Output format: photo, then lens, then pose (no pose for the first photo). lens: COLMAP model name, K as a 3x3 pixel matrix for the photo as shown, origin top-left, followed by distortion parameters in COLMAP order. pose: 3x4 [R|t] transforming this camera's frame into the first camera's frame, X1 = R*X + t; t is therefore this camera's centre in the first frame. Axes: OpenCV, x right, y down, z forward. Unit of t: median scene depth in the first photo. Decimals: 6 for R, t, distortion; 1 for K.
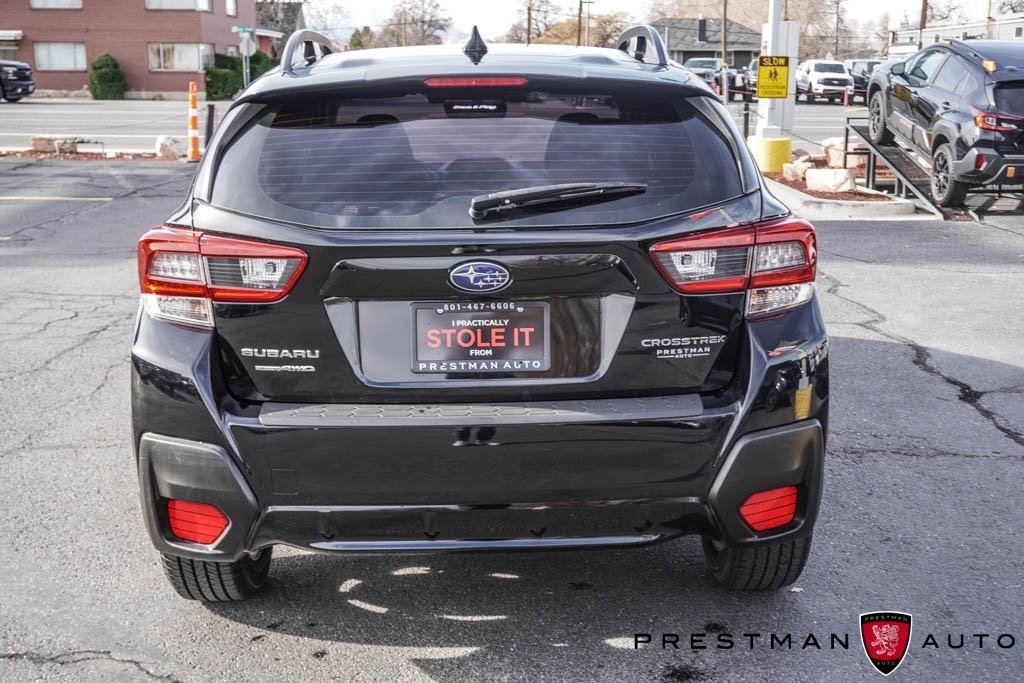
lens RADIAL K [[1257.0, 0, 516.2], [0, 1257.0, 339.8], [0, 0, 1]] dist [0.014434, 0.000000]
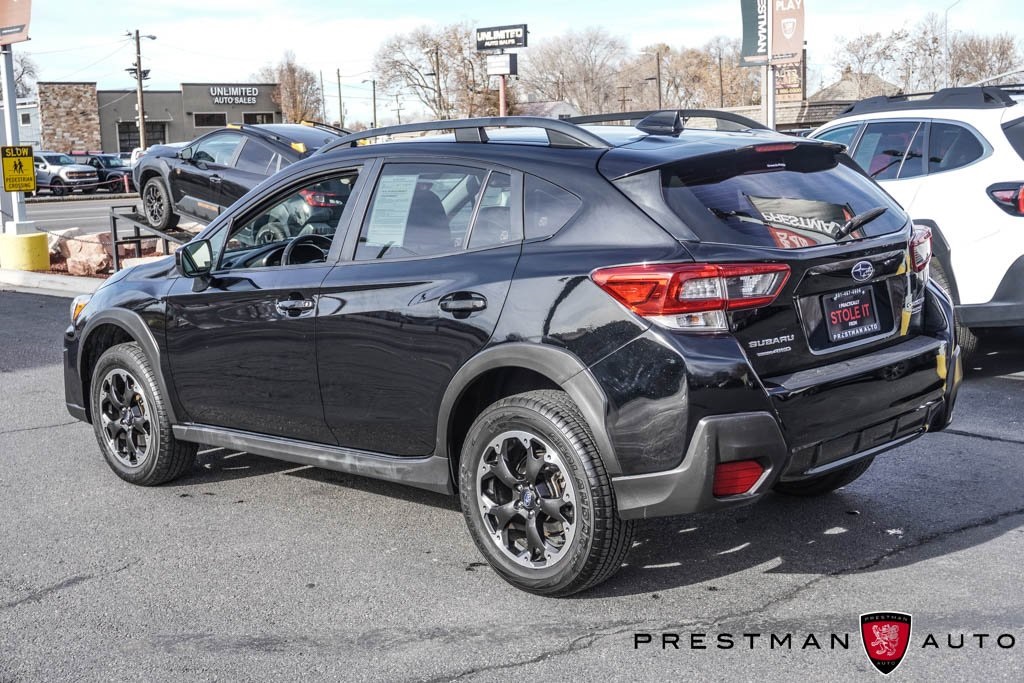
lens RADIAL K [[1432.8, 0, 514.4], [0, 1432.8, 343.4], [0, 0, 1]] dist [0.022407, 0.000000]
pose [[0.709106, -0.123952, 0.694121, -1.474857], [0.183014, 0.983044, -0.011419, -0.020653], [-0.680936, 0.135131, 0.719767, 0.051906]]
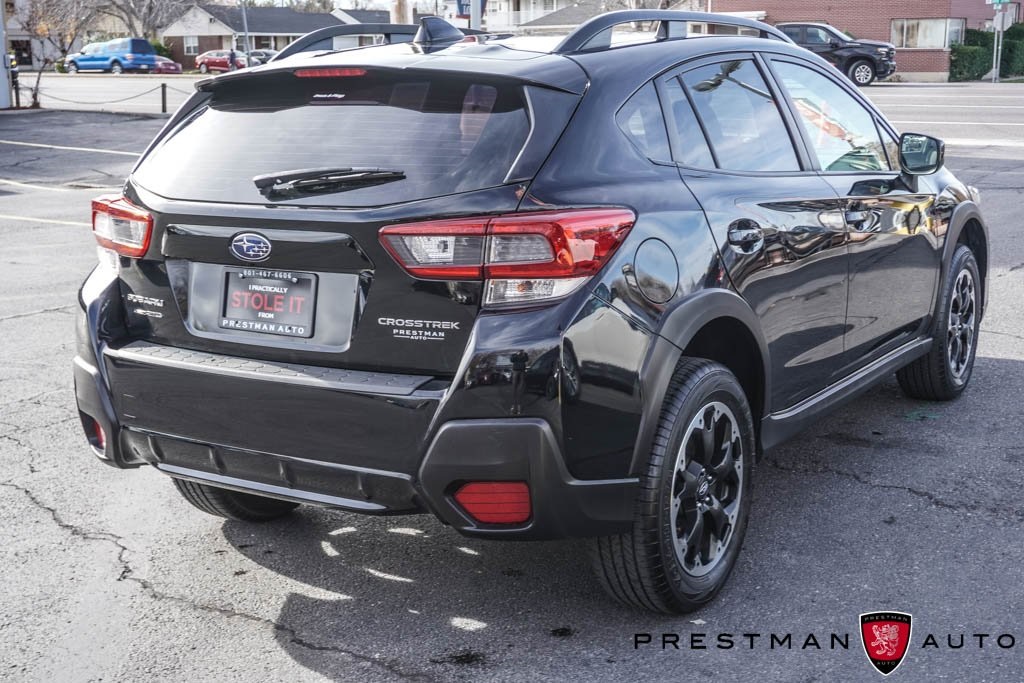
lens RADIAL K [[1392.1, 0, 511.2], [0, 1392.1, 342.7], [0, 0, 1]] dist [-0.001050, 0.000000]
pose [[0.817710, 0.103153, -0.566313, 0.842134], [-0.104160, 0.994087, 0.030672, -0.026129], [0.566128, 0.033907, 0.823619, 0.103535]]
